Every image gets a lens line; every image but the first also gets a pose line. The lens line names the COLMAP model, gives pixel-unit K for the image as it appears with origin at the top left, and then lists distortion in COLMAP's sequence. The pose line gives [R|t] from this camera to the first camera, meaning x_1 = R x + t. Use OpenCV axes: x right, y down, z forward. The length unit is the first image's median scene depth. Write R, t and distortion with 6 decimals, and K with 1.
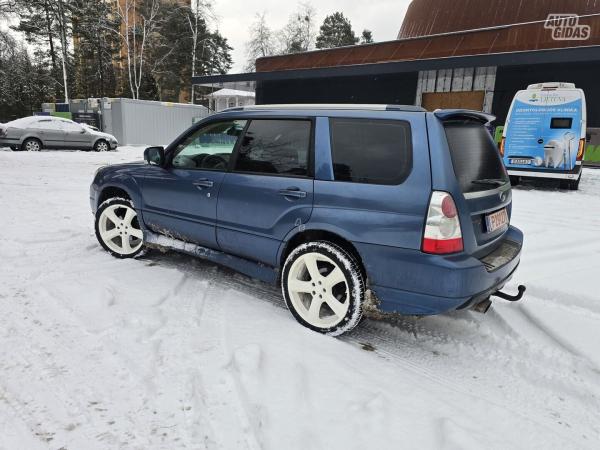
lens RADIAL K [[429.4, 0, 295.7], [0, 429.4, 223.6], [0, 0, 1]] dist [0.062451, -0.054112]
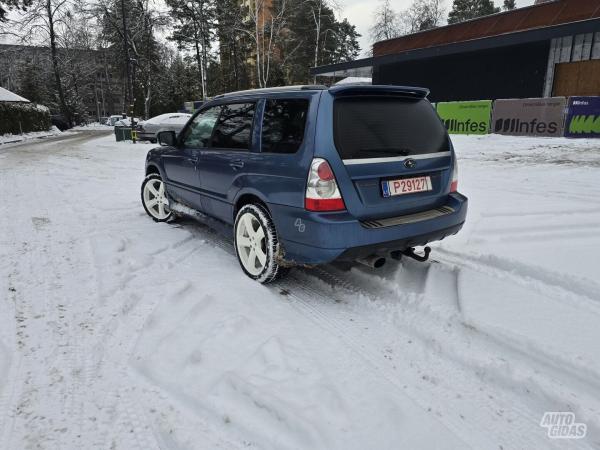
lens RADIAL K [[429.4, 0, 301.8], [0, 429.4, 223.2], [0, 0, 1]] dist [0.062451, -0.054112]
pose [[0.954162, 0.024530, -0.298284, 0.368471], [-0.016690, 0.999446, 0.028802, 0.039779], [0.298825, -0.022503, 0.954043, -0.072917]]
